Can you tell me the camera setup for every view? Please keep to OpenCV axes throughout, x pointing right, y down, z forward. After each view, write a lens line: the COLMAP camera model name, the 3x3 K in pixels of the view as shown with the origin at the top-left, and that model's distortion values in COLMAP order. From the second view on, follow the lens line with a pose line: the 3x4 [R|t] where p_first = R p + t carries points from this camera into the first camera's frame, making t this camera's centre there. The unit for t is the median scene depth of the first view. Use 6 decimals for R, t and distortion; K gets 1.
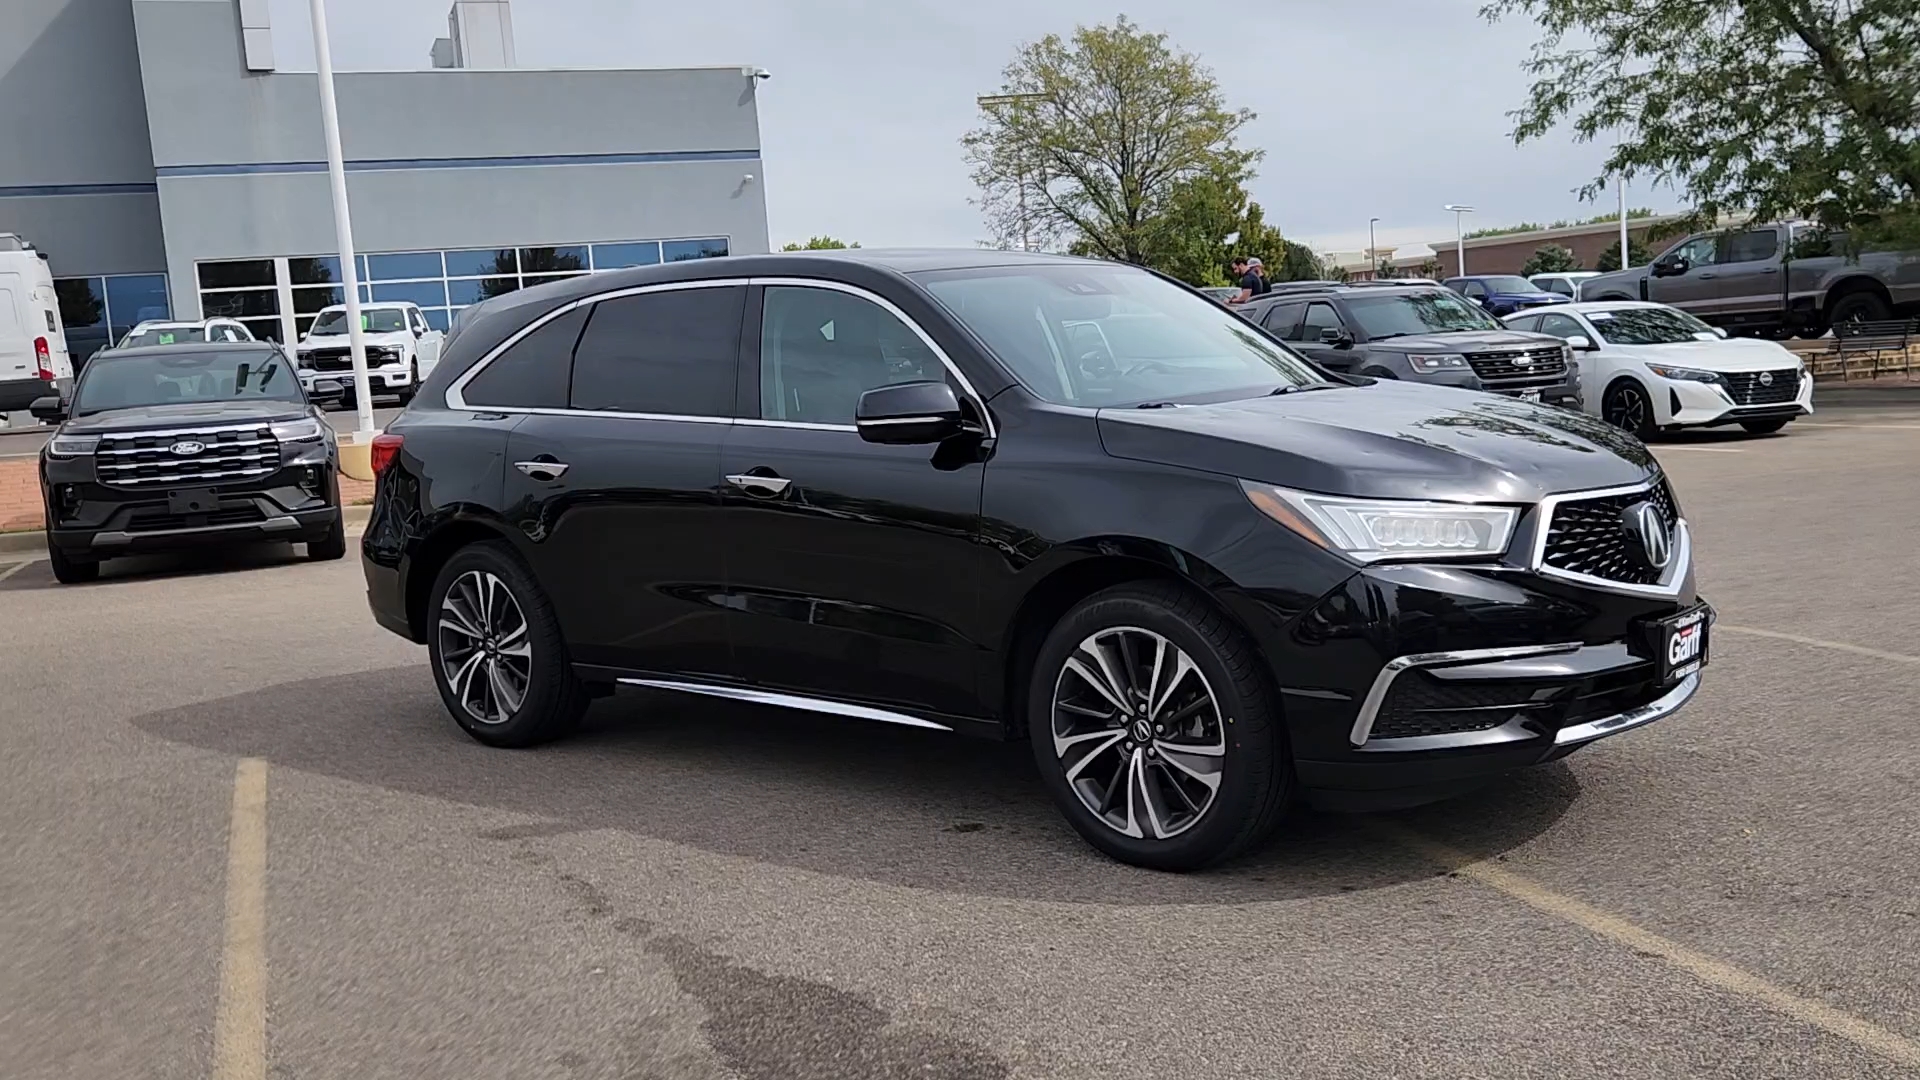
lens RADIAL K [[1815.8, 0, 949.9], [0, 1815.8, 547.3], [0, 0, 1]] dist [0.028906, 0.000000]
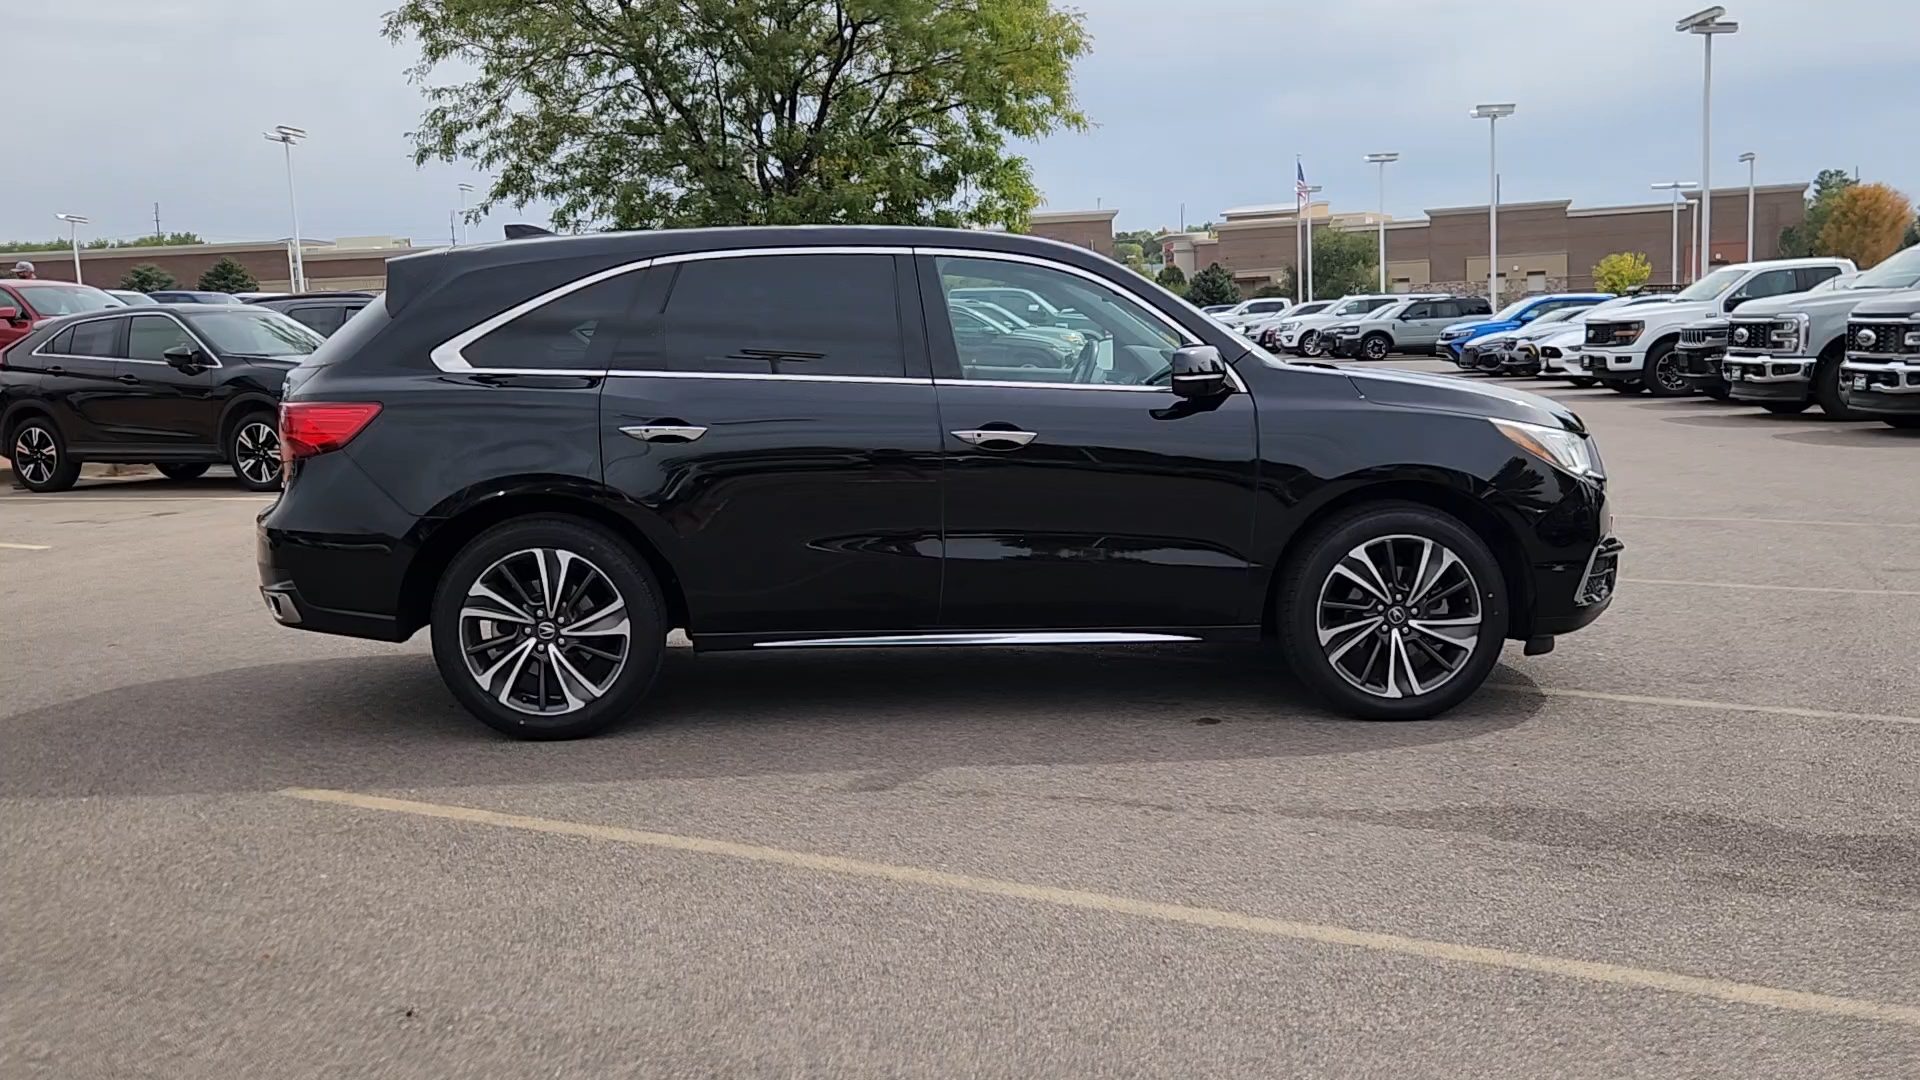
lens RADIAL K [[1815.8, 0, 948.6], [0, 1815.8, 549.6], [0, 0, 1]] dist [0.028906, 0.000000]
pose [[0.722857, -0.048153, 0.689318, -0.874325], [0.057785, 0.998287, 0.009140, 0.020146], [-0.688577, 0.033225, 0.724401, 0.235539]]
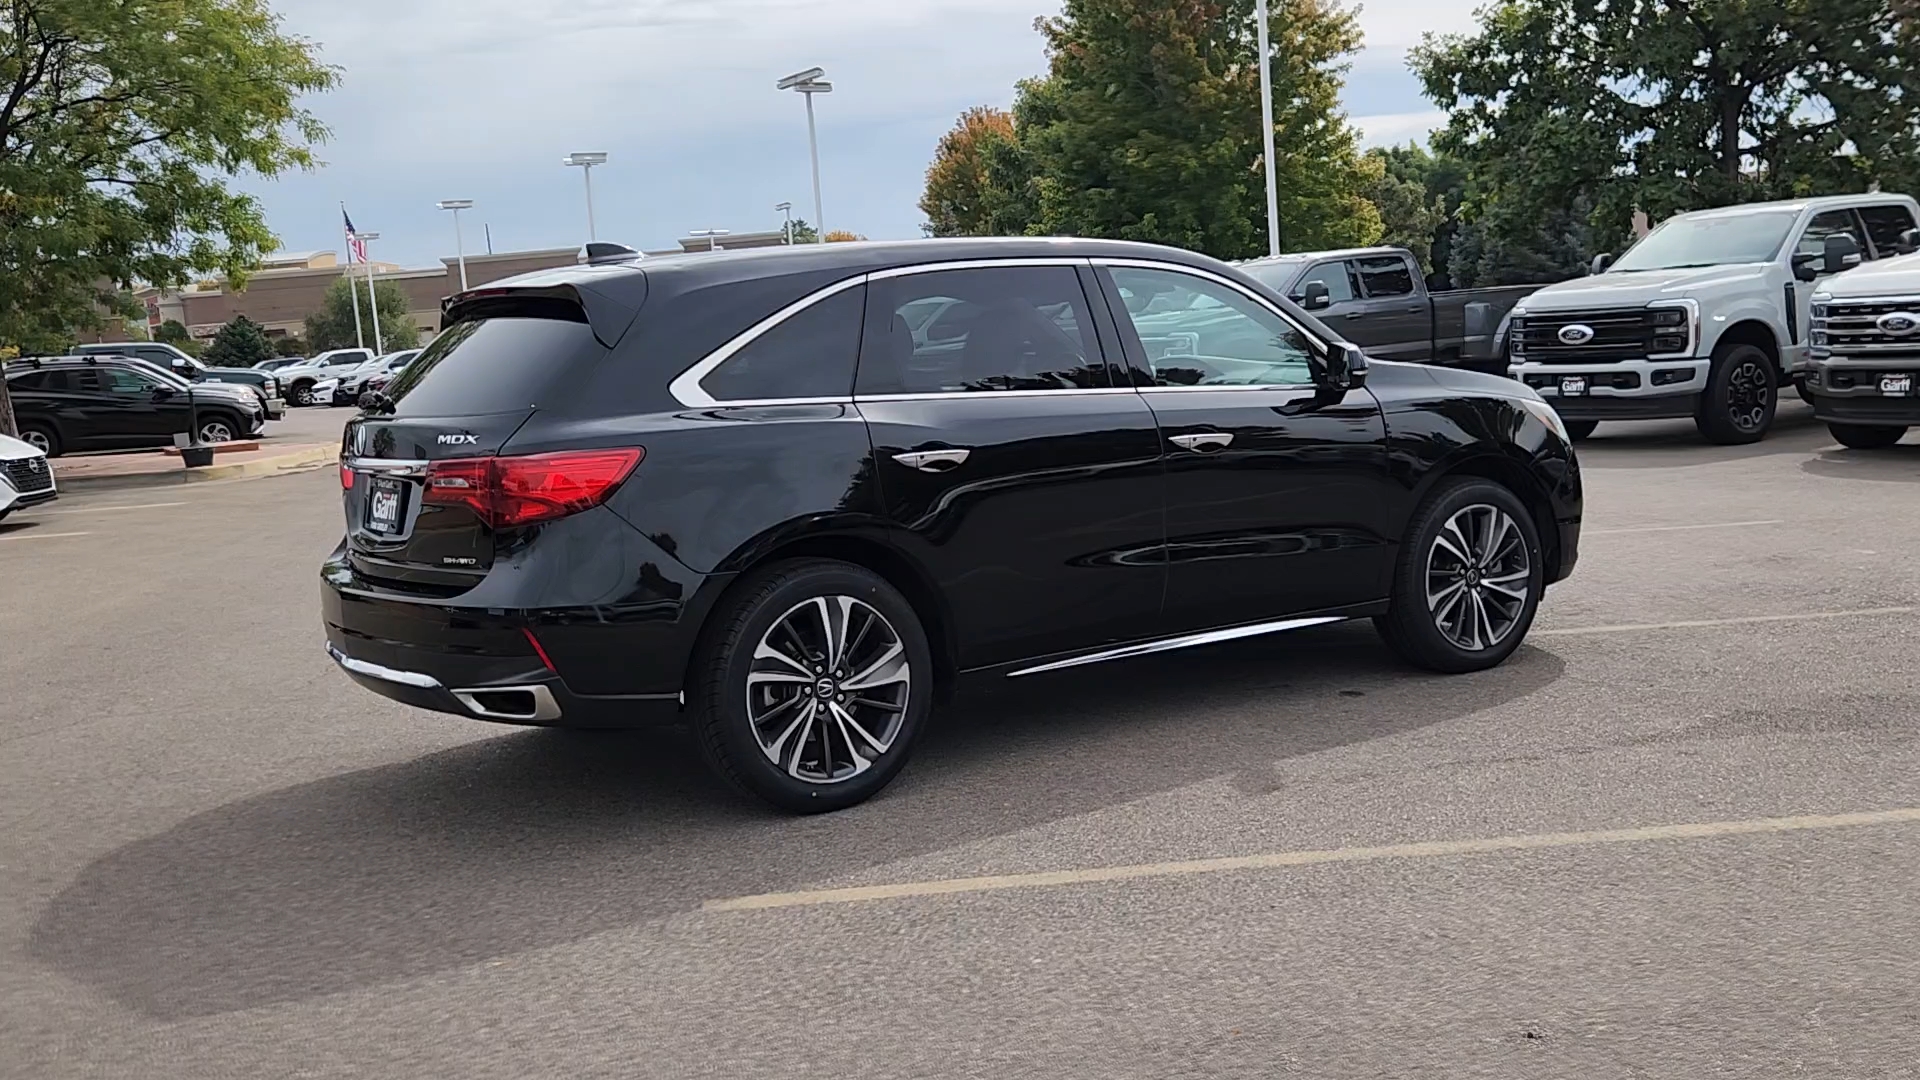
lens RADIAL K [[1815.8, 0, 948.2], [0, 1815.8, 540.8], [0, 0, 1]] dist [0.028906, 0.000000]
pose [[0.269135, -0.075878, 0.960109, -1.211610], [0.152317, 0.987699, 0.035362, -0.037711], [-0.950982, 0.136724, 0.277381, 0.847330]]
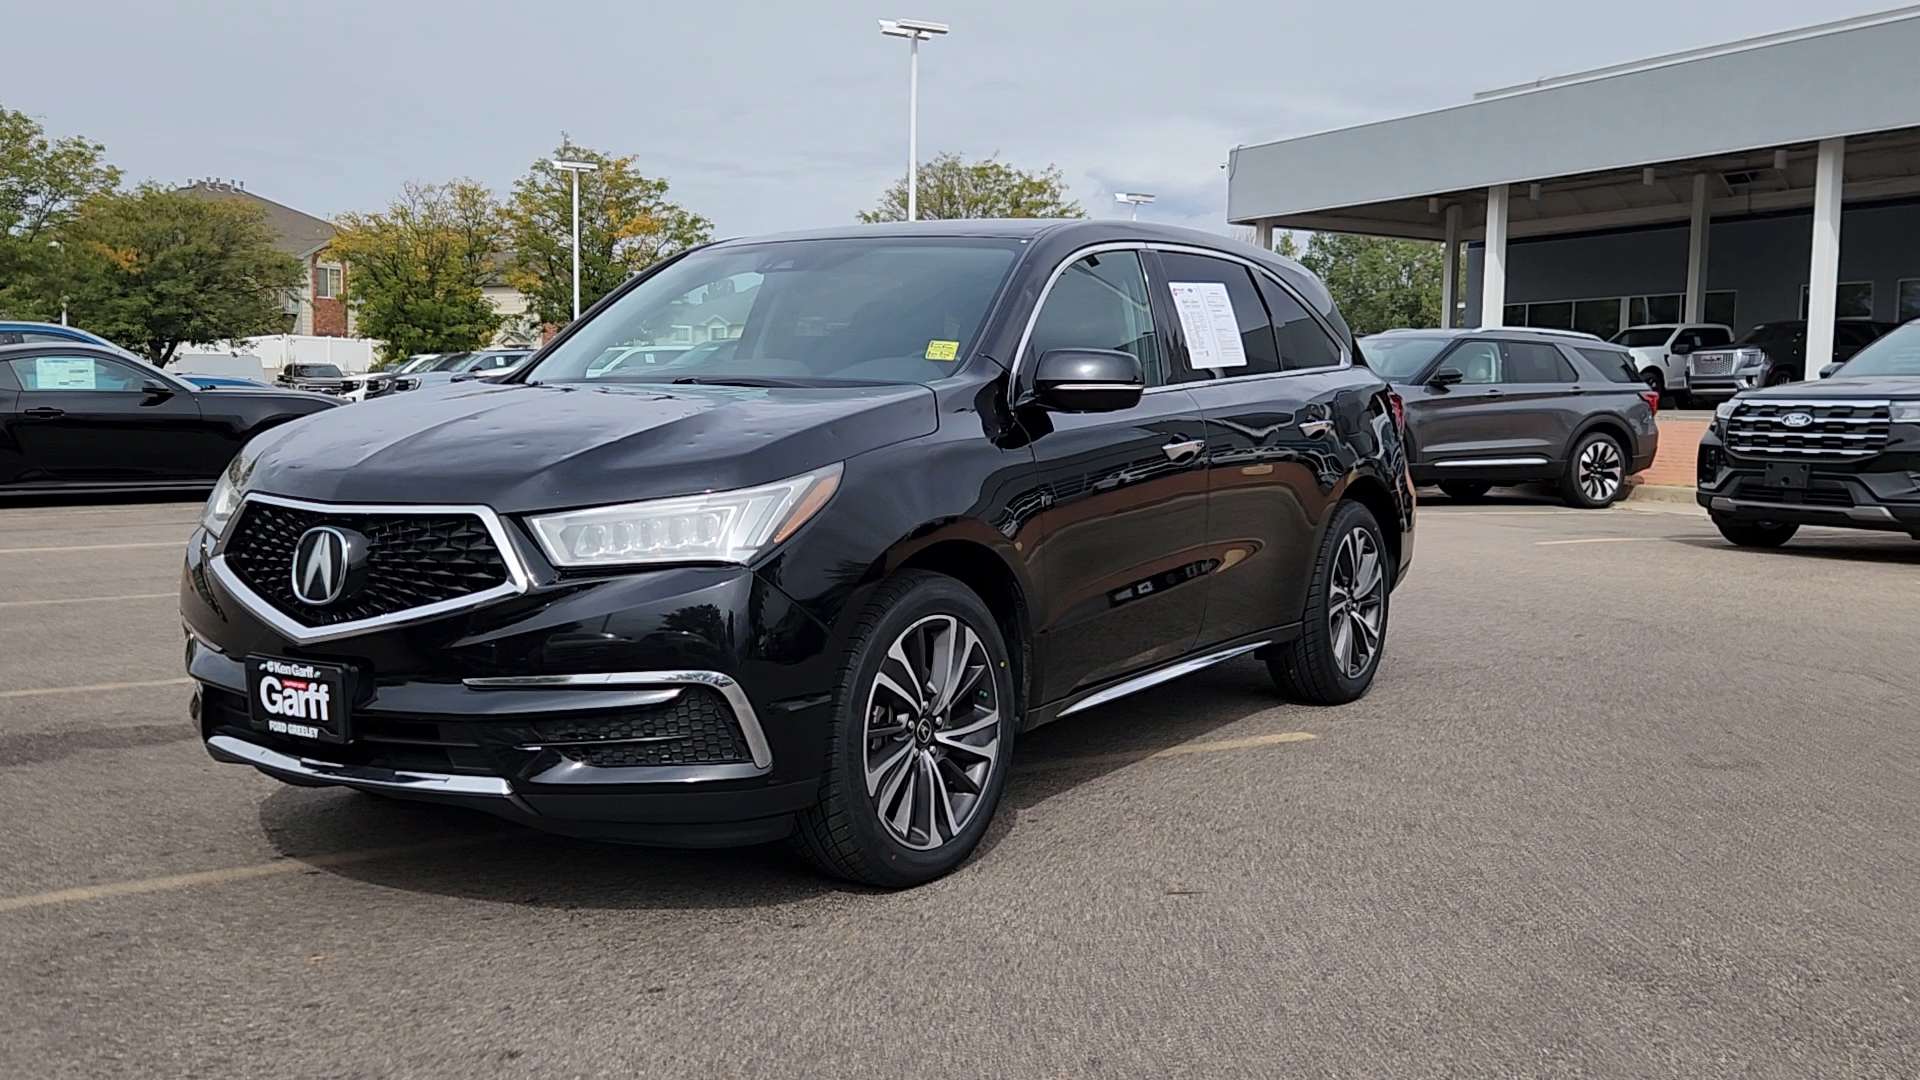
lens RADIAL K [[1815.8, 0, 955.8], [0, 1815.8, 568.8], [0, 0, 1]] dist [0.028906, 0.000000]
pose [[0.143777, 0.160199, -0.976558, 1.070386], [-0.124693, 0.981878, 0.142713, -0.138482], [0.981723, 0.101251, 0.161147, 0.987917]]
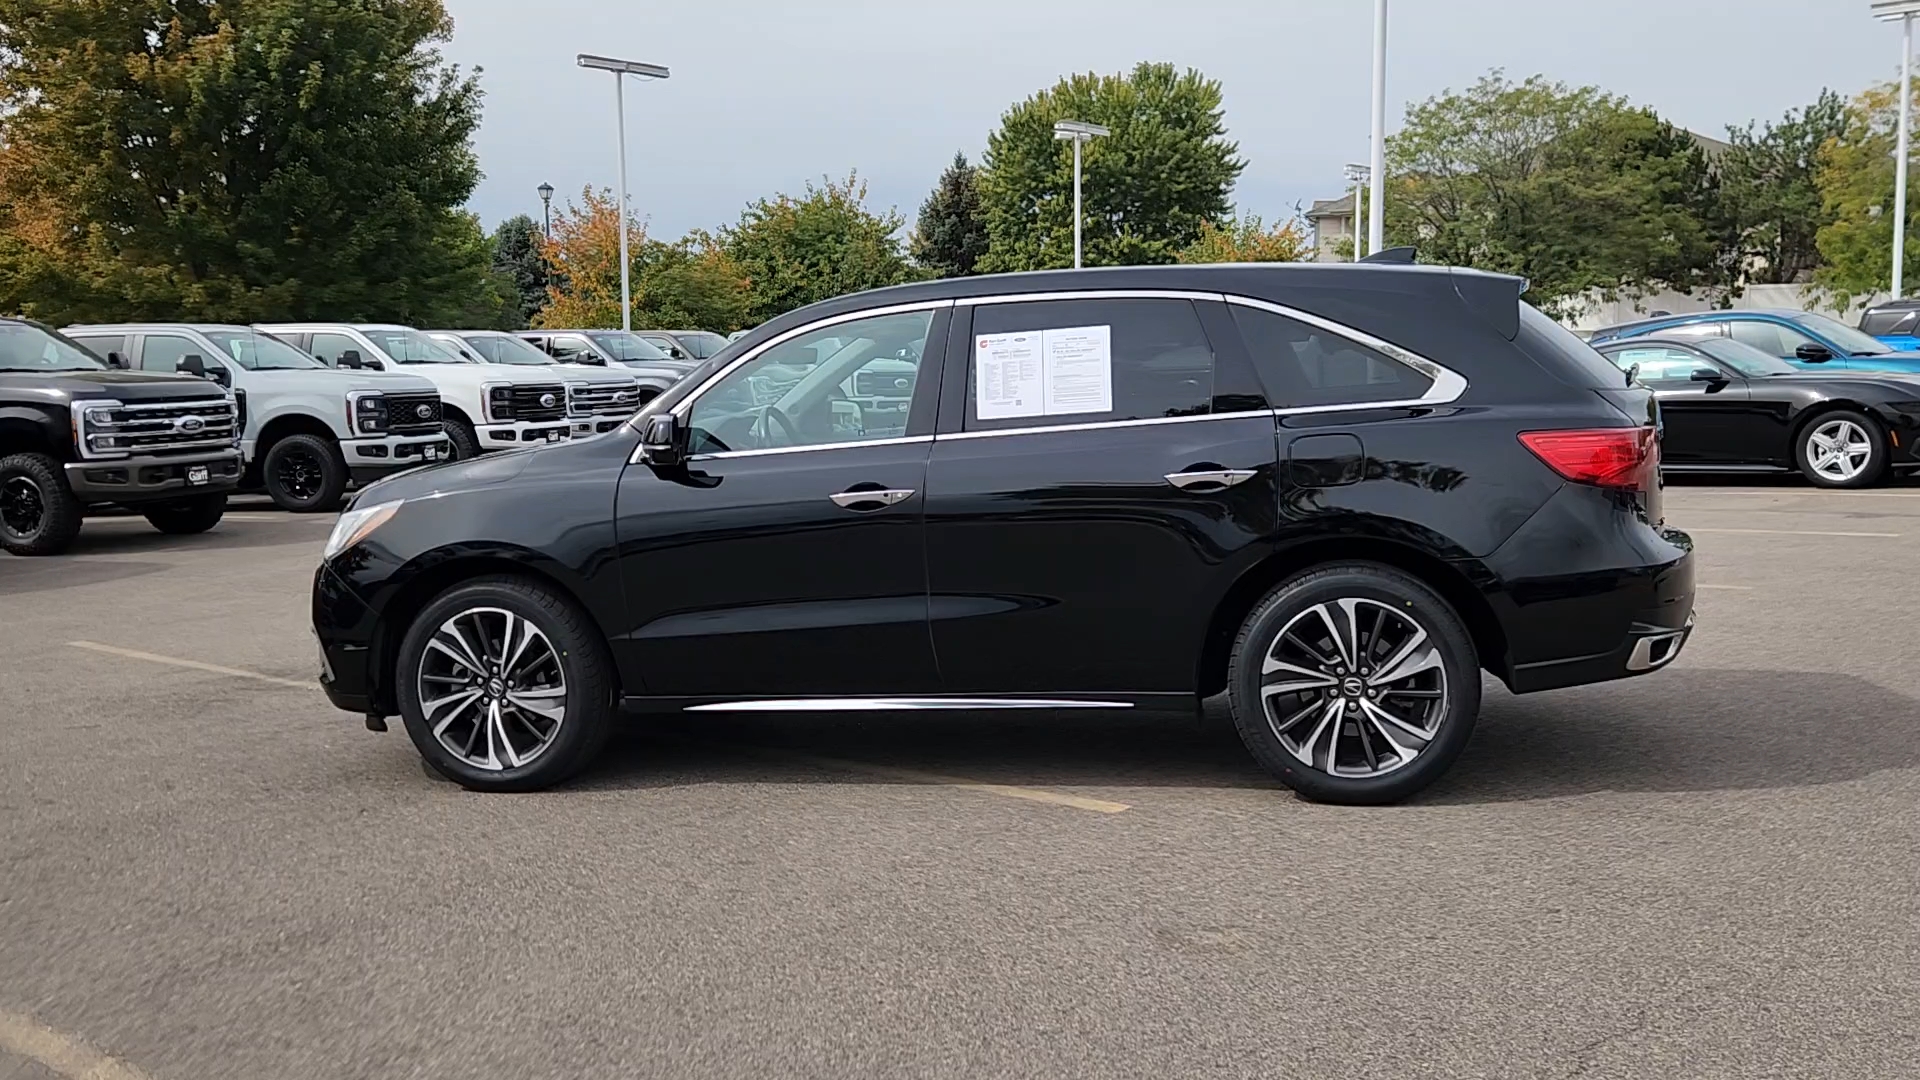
lens RADIAL K [[1815.8, 0, 942.6], [0, 1815.8, 536.1], [0, 0, 1]] dist [0.028906, 0.000000]
pose [[-0.878172, 0.129870, -0.460379, 0.576965], [0.030183, 0.975565, 0.217626, -0.285005], [0.477393, 0.177218, -0.860634, 2.194434]]
